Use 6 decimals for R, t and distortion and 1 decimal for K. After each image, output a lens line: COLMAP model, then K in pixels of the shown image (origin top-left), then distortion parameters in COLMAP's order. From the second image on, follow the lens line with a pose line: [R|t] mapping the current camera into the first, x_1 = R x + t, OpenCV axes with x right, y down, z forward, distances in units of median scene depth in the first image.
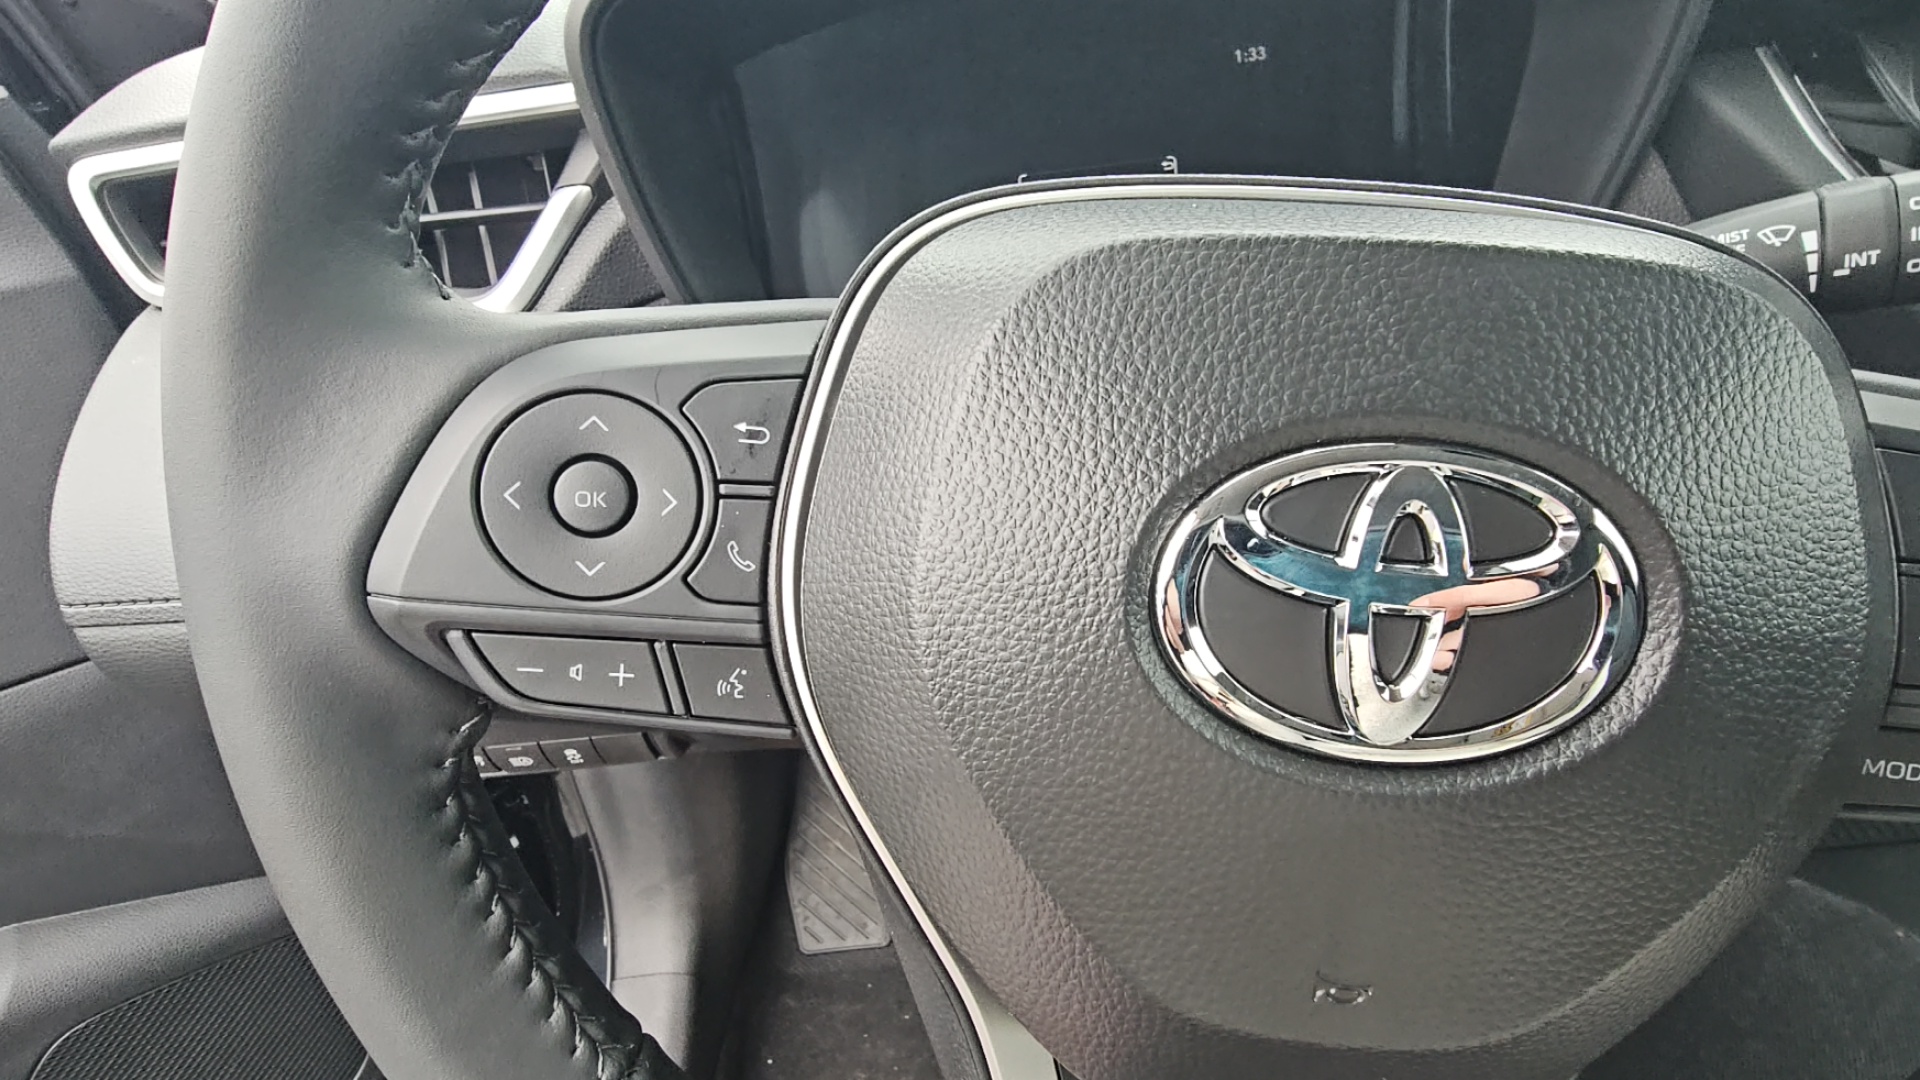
lens RADIAL K [[941.0, 0, 975.1], [0, 941.0, 545.7], [0, 0, 1]] dist [0.013375, -0.007058]
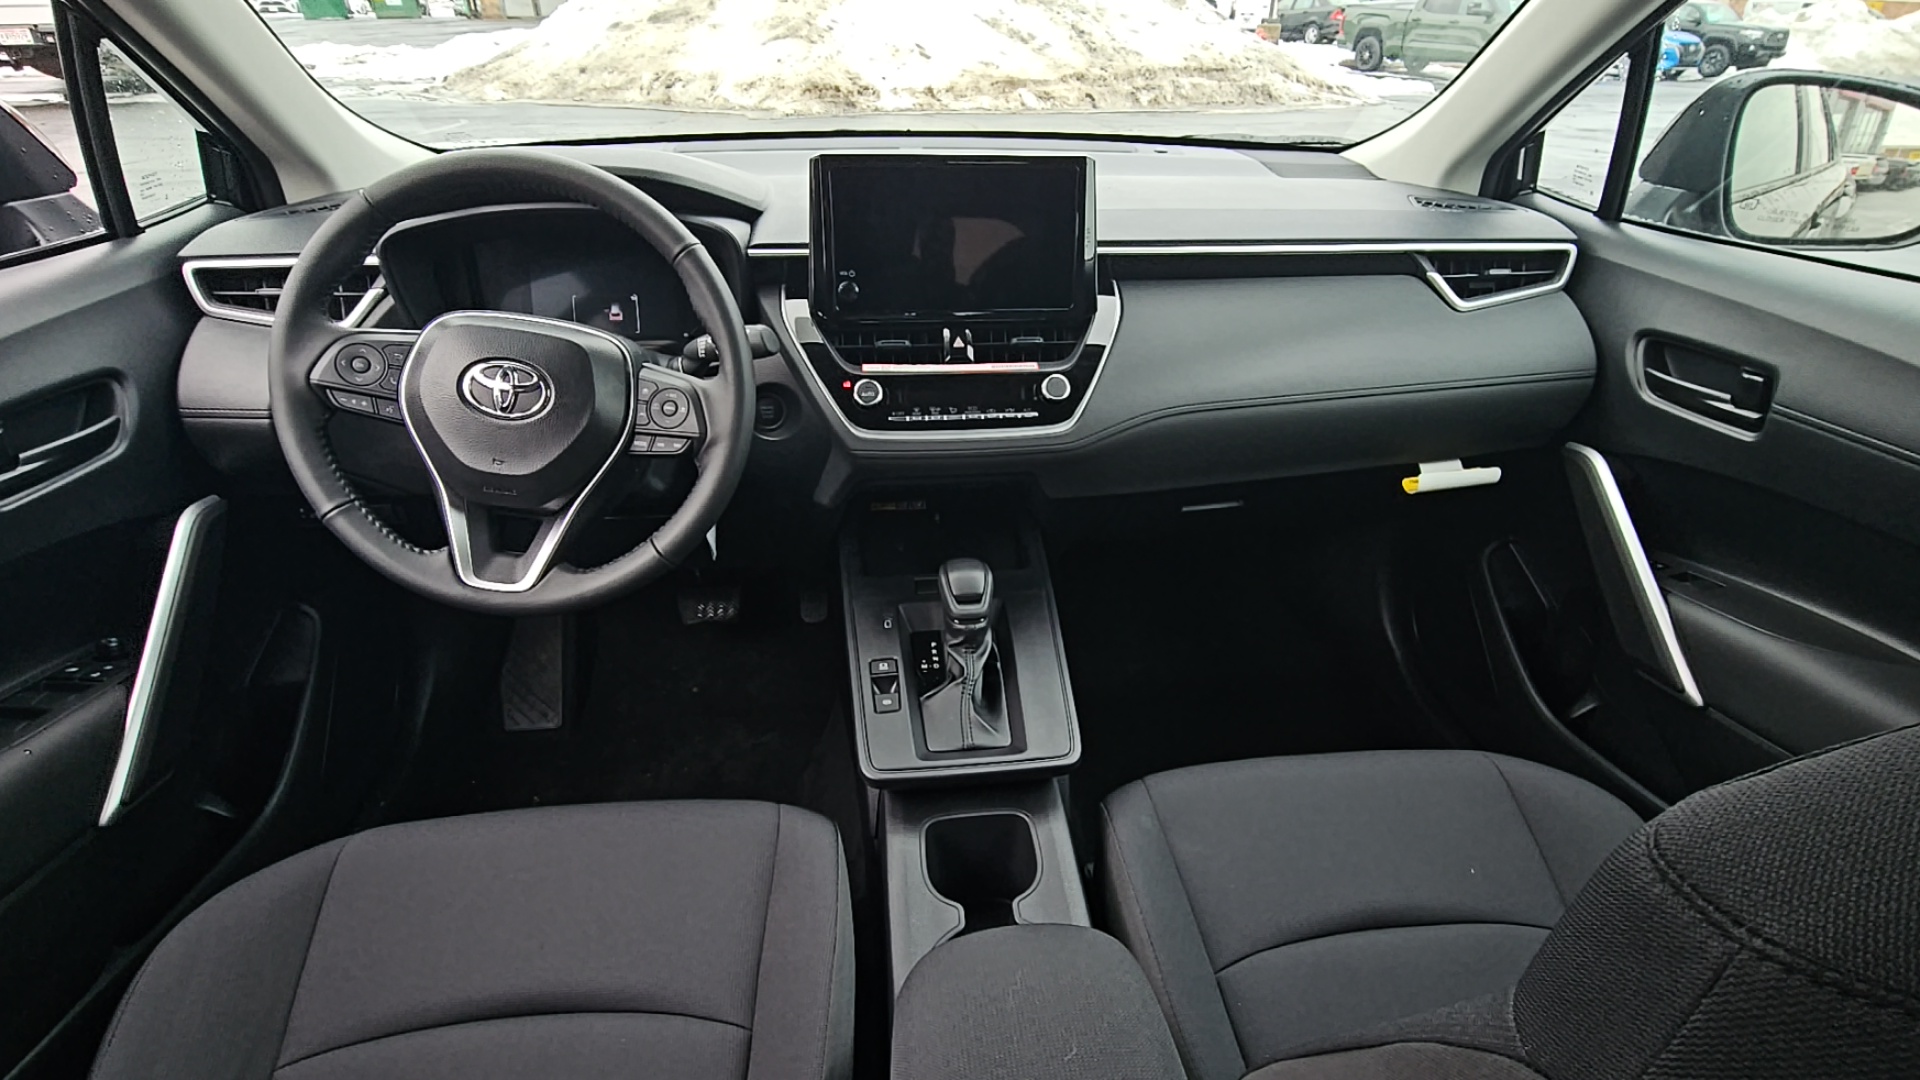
lens RADIAL K [[925.0, 0, 965.8], [0, 925.0, 549.0], [0, 0, 1]] dist [0.005034, 0.000382]
pose [[0.988951, 0.063816, 0.133804, 2.018754], [-0.054346, 0.995830, -0.073268, 1.032918], [-0.137922, 0.065187, 0.988296, -3.935316]]
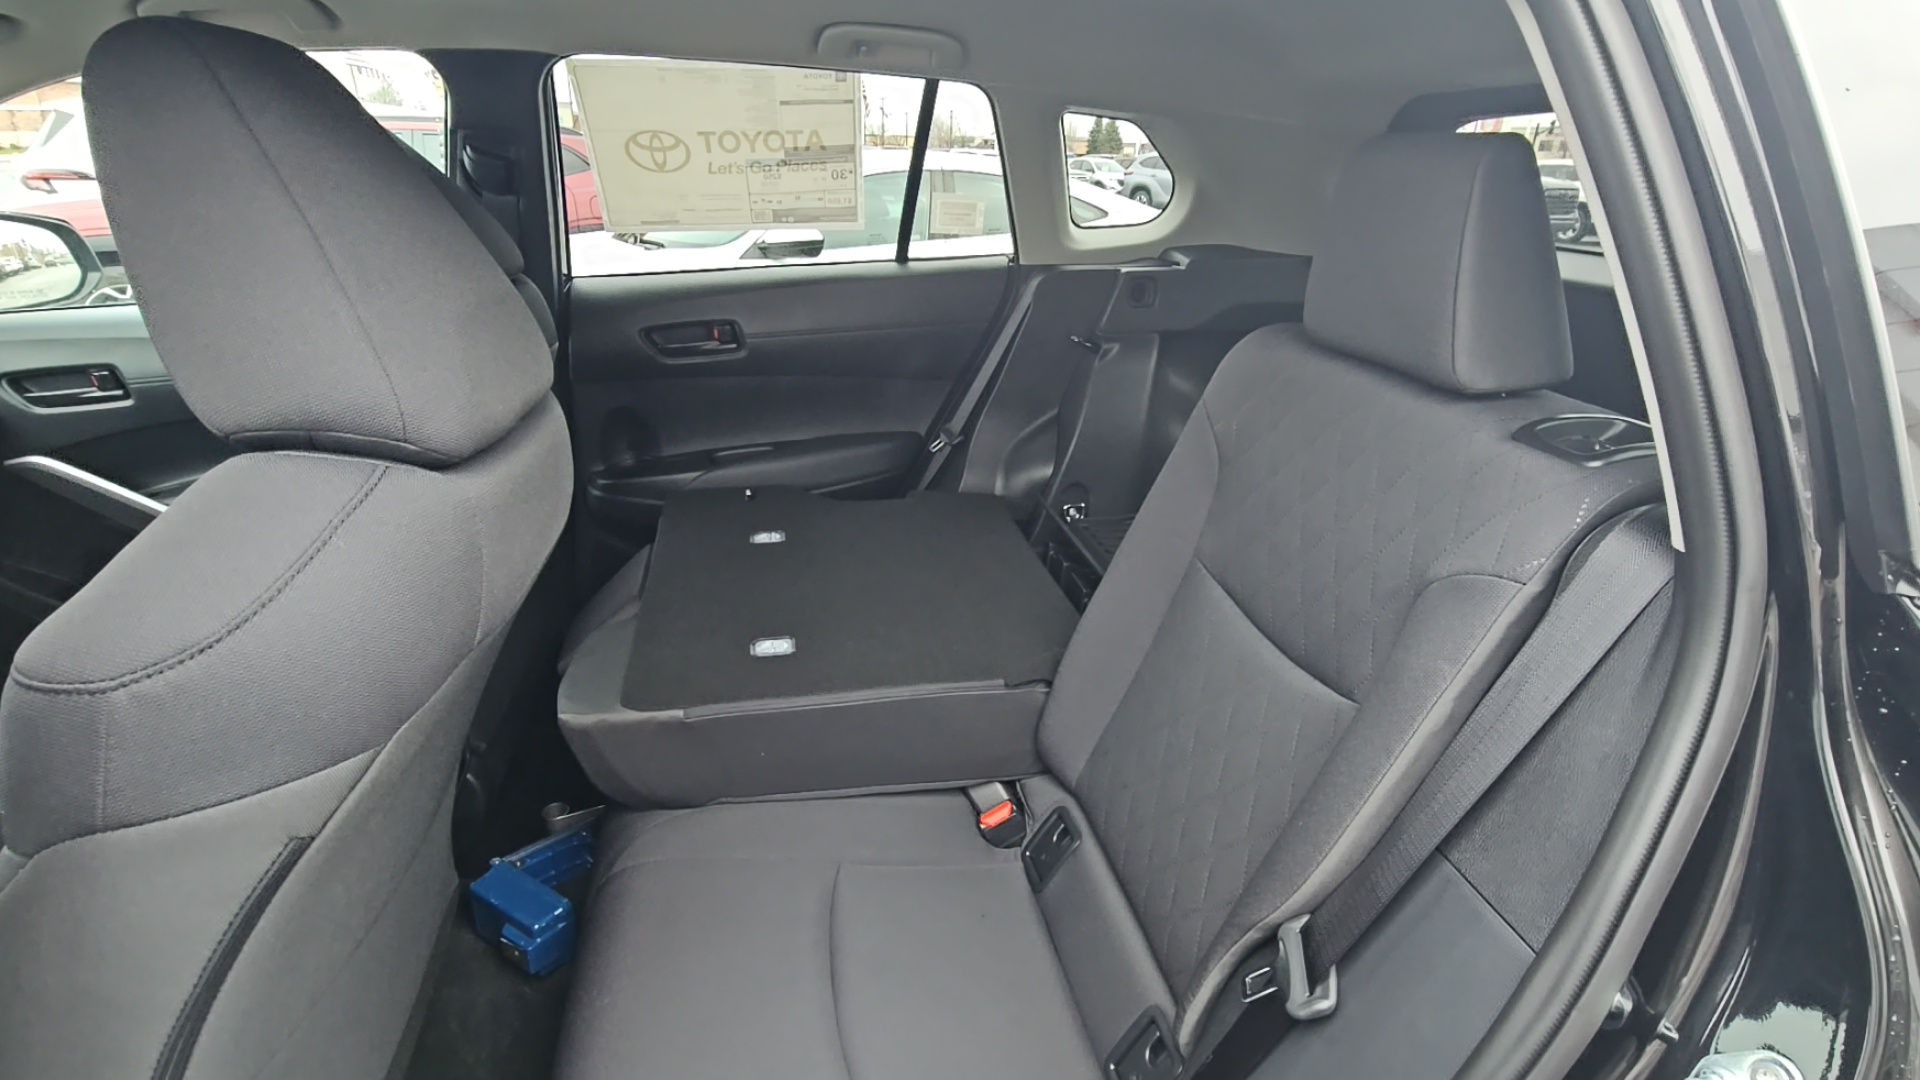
lens RADIAL K [[942.9, 0, 978.0], [0, 942.9, 544.2], [0, 0, 1]] dist [0.014163, -0.007619]
pose [[-0.181623, -0.277417, 0.943426, -3.670618], [0.554450, 0.763458, 0.331237, 2.384290], [-0.812157, 0.583243, 0.015152, -5.555064]]
